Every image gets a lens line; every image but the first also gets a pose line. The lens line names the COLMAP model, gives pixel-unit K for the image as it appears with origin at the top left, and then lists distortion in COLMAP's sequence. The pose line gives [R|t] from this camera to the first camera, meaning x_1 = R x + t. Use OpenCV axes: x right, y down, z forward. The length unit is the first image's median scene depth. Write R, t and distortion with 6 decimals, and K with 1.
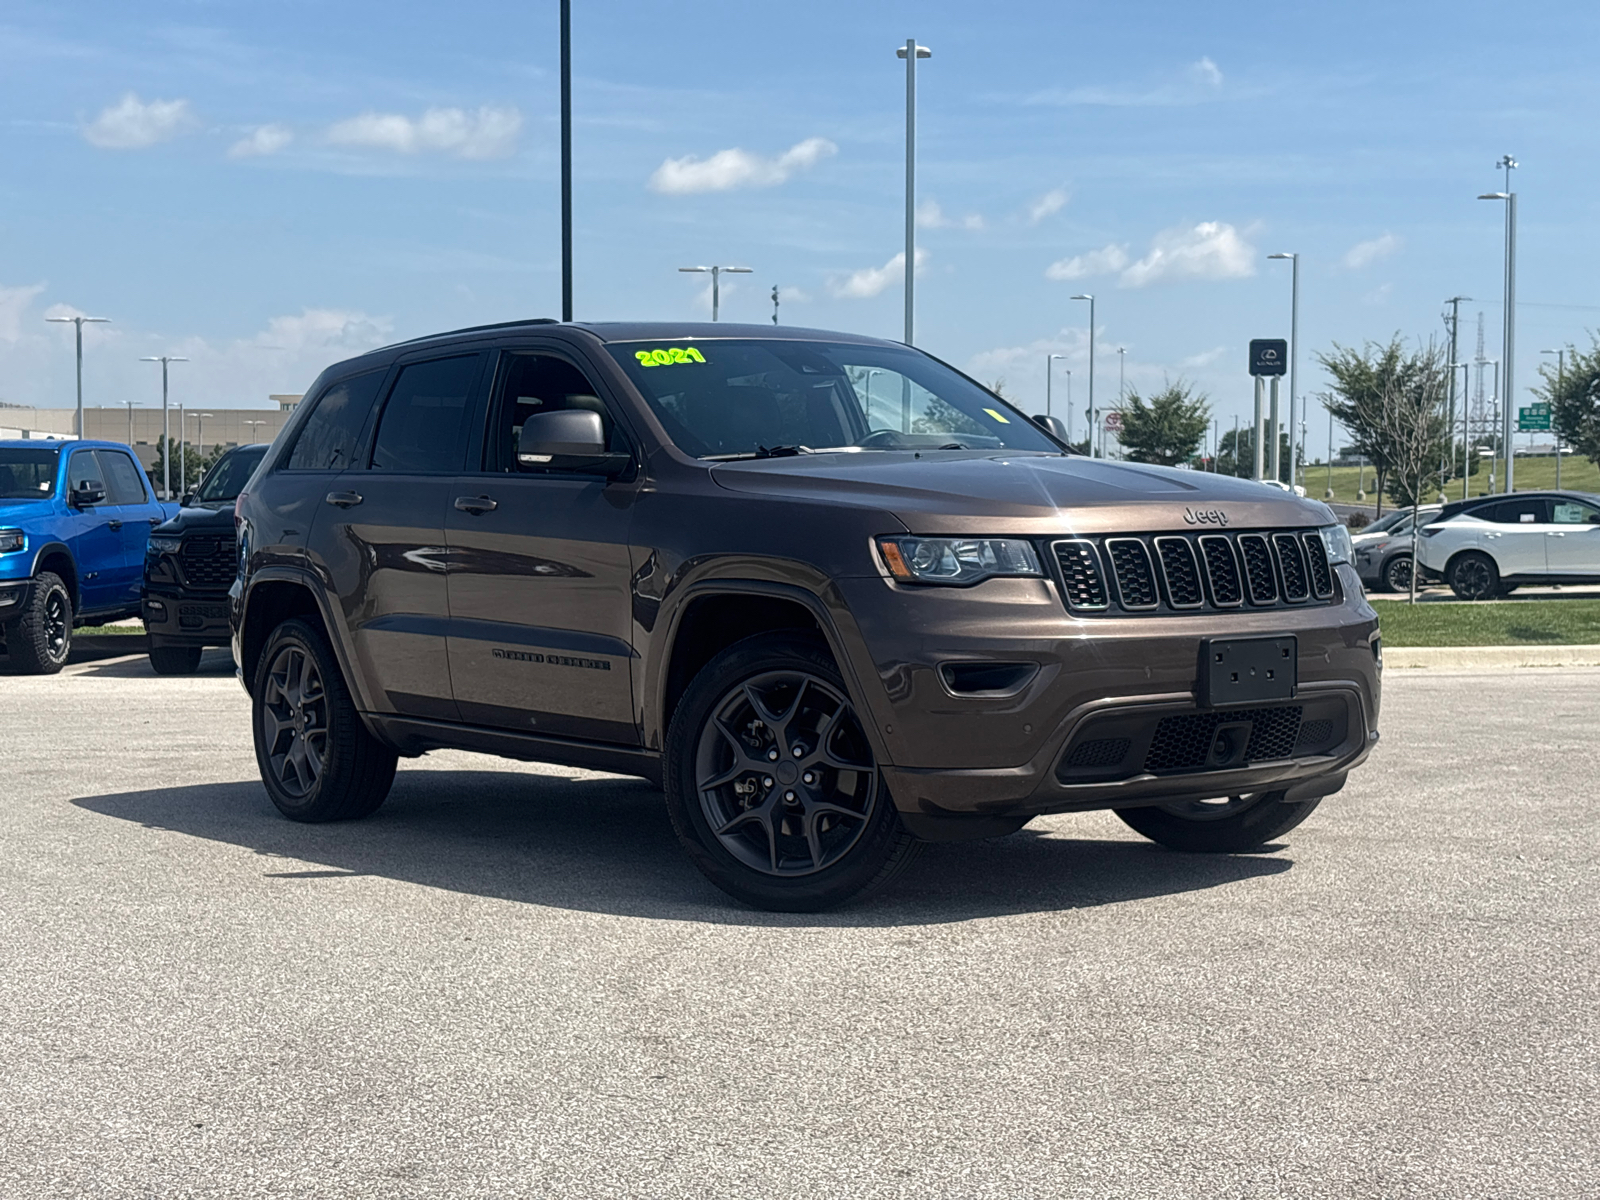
lens RADIAL K [[2433.4, 0, 790.8], [0, 2433.4, 593.9], [0, 0, 1]] dist [0.079521, 0.000000]
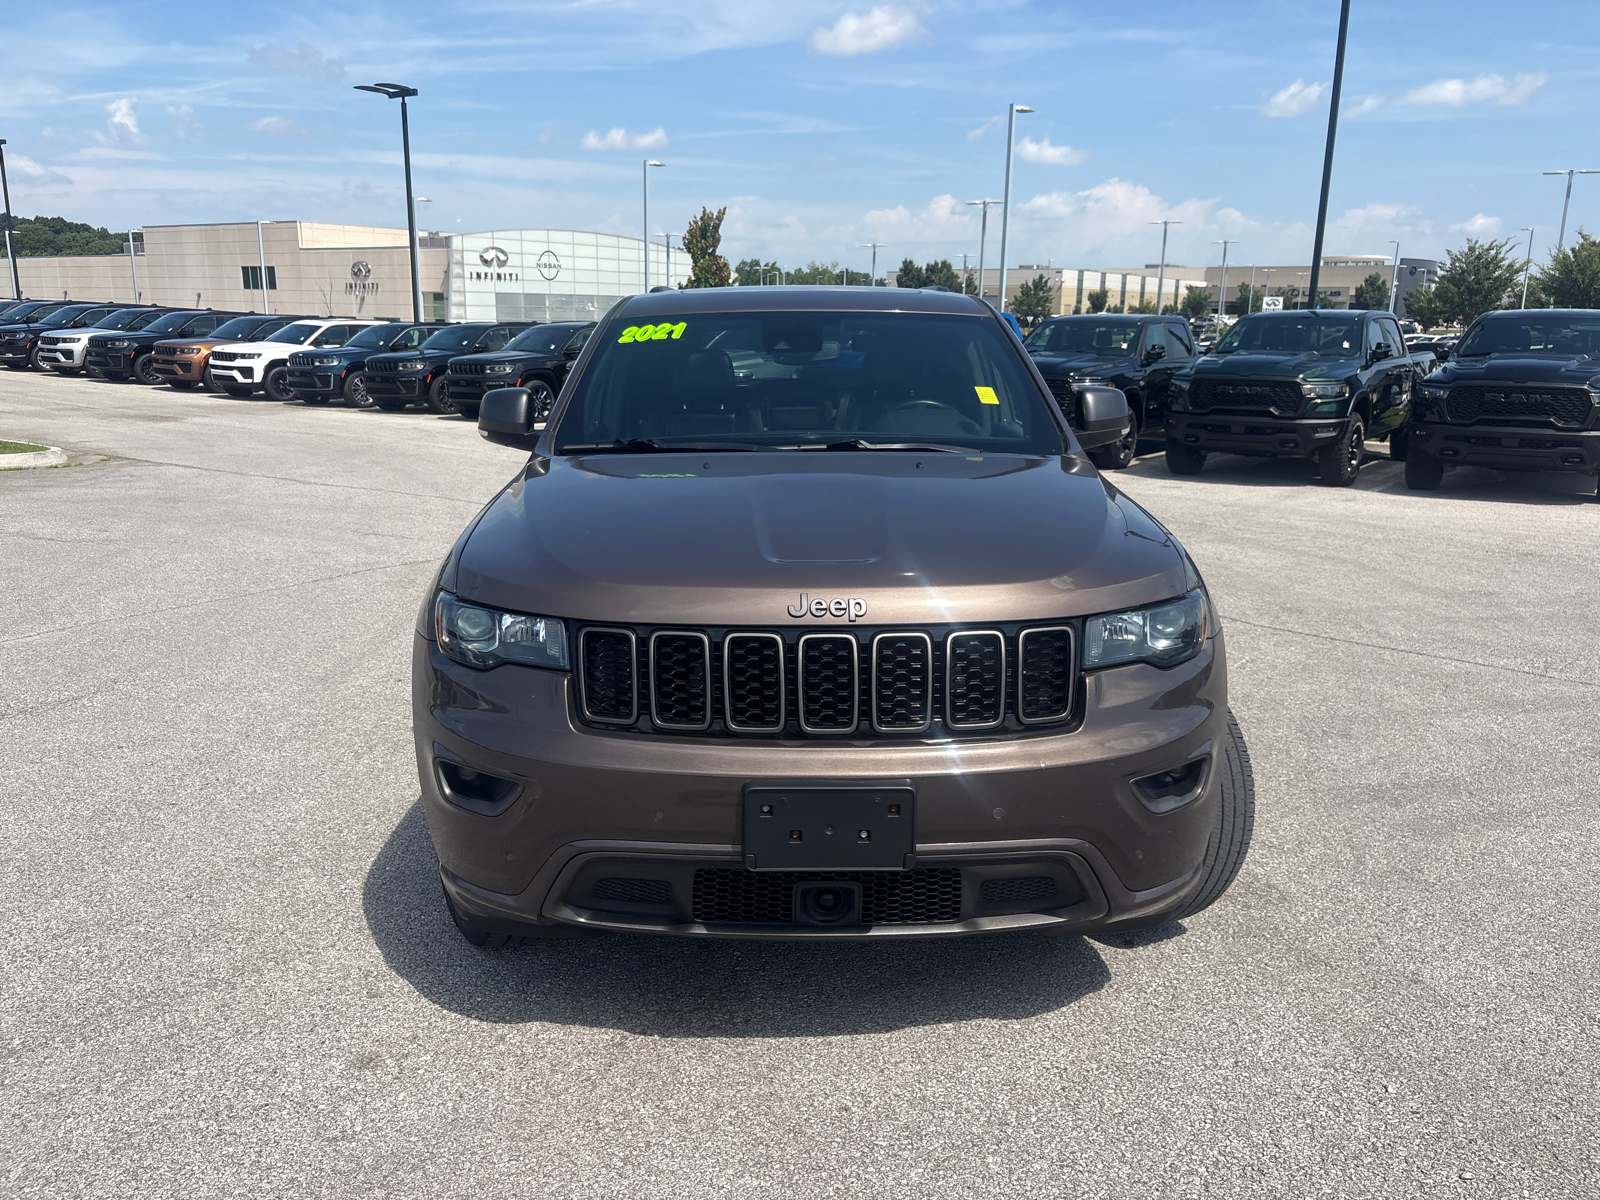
lens RADIAL K [[1221.8, 0, 797.2], [0, 1221.8, 609.7], [0, 0, 1]] dist [0.027803, -0.027038]
pose [[0.817868, 0.144767, -0.556897, 0.313259], [-0.032114, 0.977809, 0.207020, -0.091177], [0.574508, -0.151431, 0.804369, 0.585920]]
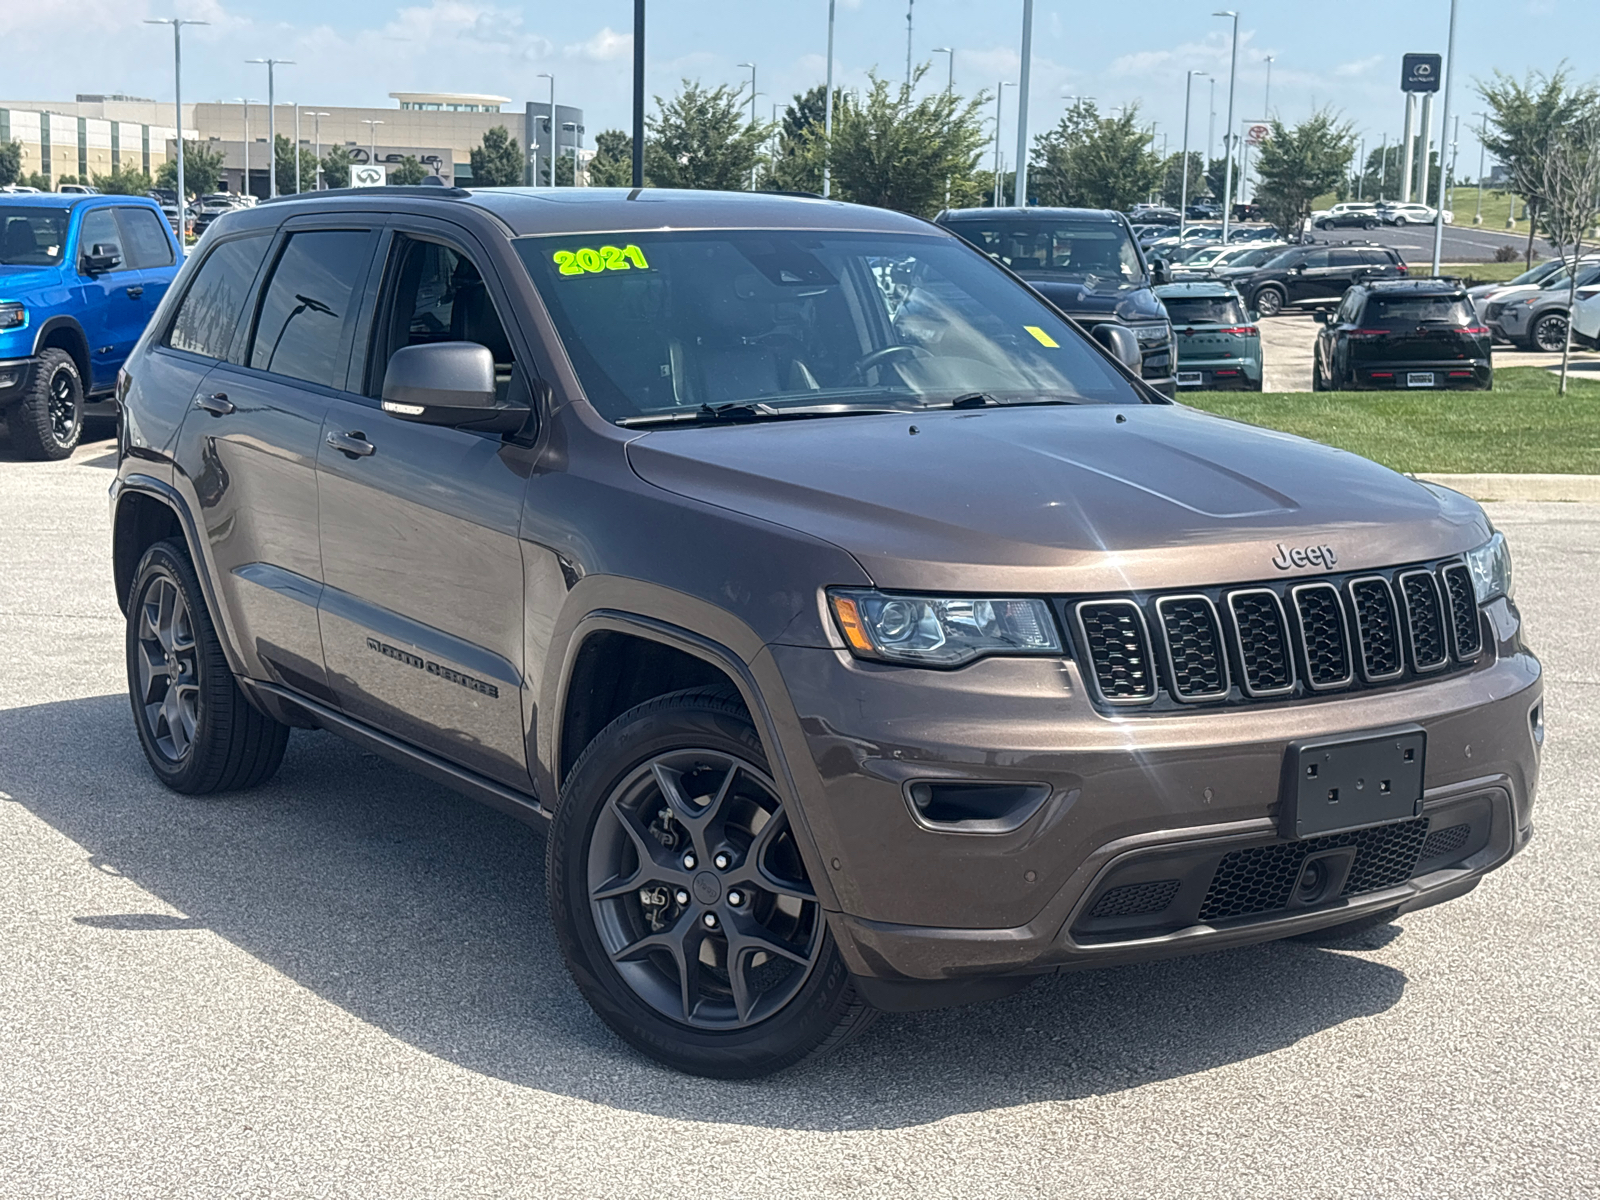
lens RADIAL K [[2433.4, 0, 797.7], [0, 2433.4, 613.2], [0, 0, 1]] dist [0.079521, 0.000000]
pose [[0.998511, 0.029621, -0.045805, 0.047938], [-0.023611, 0.991675, 0.126579, -0.085385], [0.049174, -0.125309, 0.990898, 0.246591]]
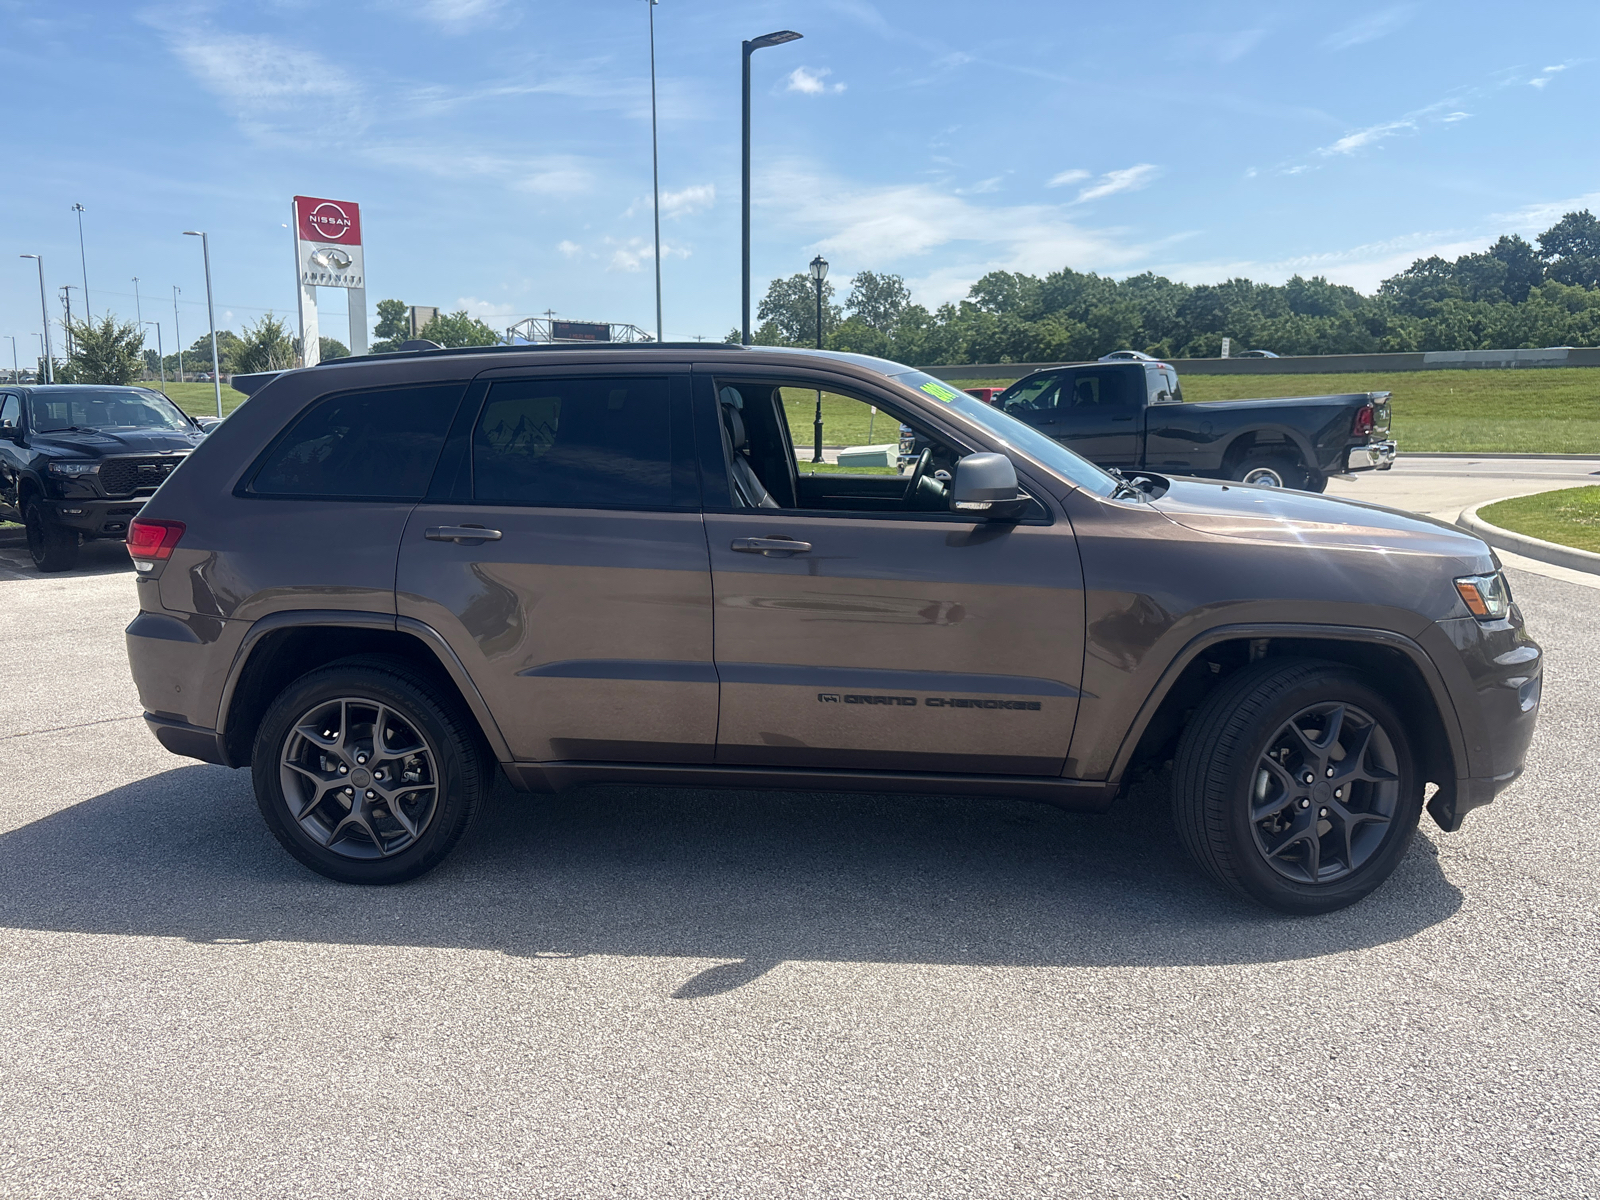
lens RADIAL K [[1214.3, 0, 792.8], [0, 1214.3, 592.2], [0, 0, 1]] dist [0.039322, -0.033644]
pose [[0.687486, -0.107325, 0.718223, -0.474165], [0.024457, 0.991879, 0.124808, -0.078713], [-0.725786, -0.068238, 0.684528, 0.678460]]
